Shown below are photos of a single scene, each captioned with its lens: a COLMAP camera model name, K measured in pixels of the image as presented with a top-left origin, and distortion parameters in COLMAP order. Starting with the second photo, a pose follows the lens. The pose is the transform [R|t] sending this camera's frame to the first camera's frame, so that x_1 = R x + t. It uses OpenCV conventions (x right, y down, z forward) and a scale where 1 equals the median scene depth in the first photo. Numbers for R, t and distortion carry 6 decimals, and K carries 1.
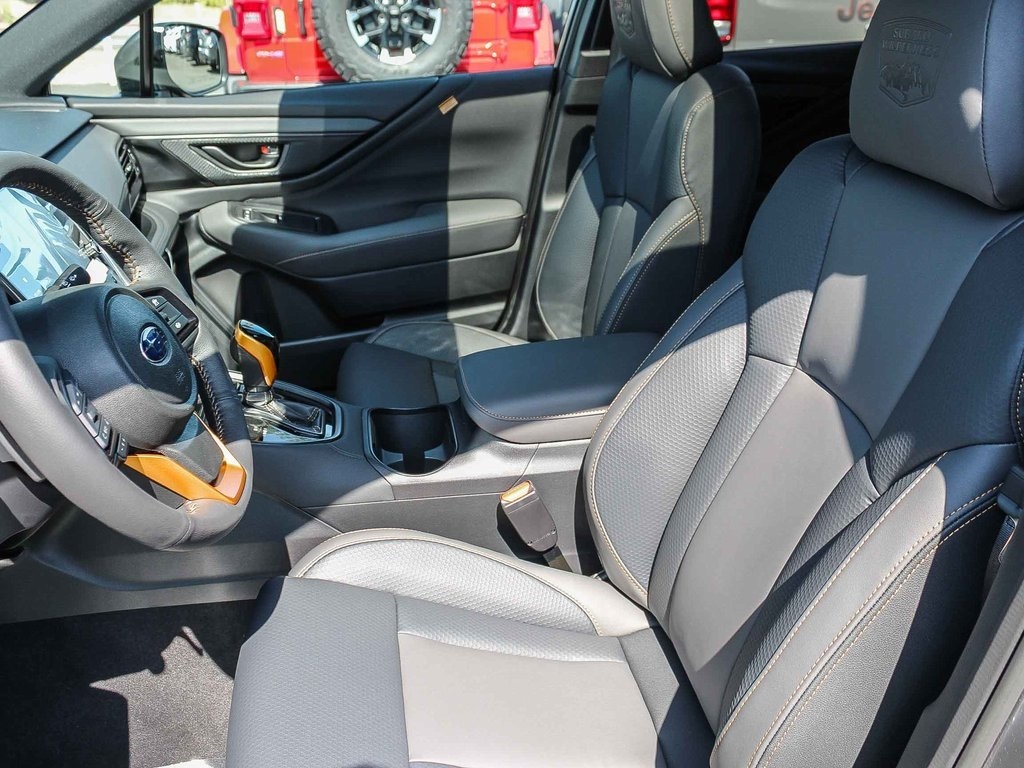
lens RADIAL K [[933.0, 0, 512.0], [0, 933.0, 384.0], [0, 0, 1]] dist [-0.004373, -0.016373]
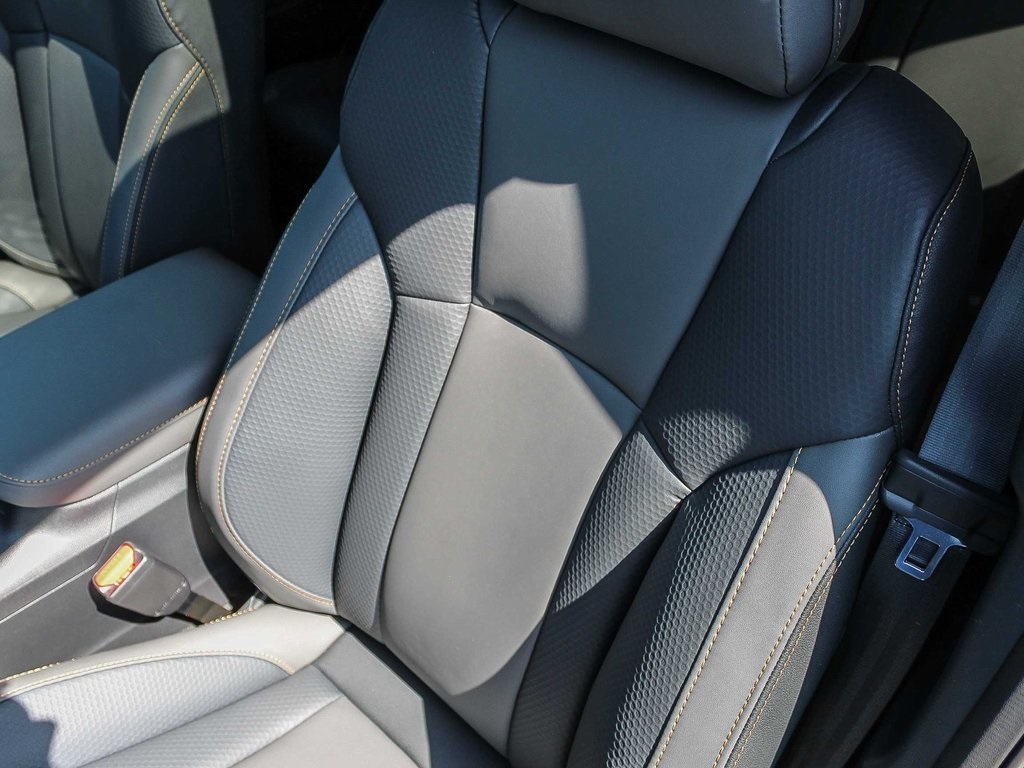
lens RADIAL K [[933.0, 0, 512.0], [0, 933.0, 384.0], [0, 0, 1]] dist [-0.004373, -0.016373]
pose [[0.793894, -0.369391, 0.482993, -0.050144], [0.219285, 0.914800, 0.339197, -0.191930], [-0.567139, -0.163373, 0.807256, 0.347702]]
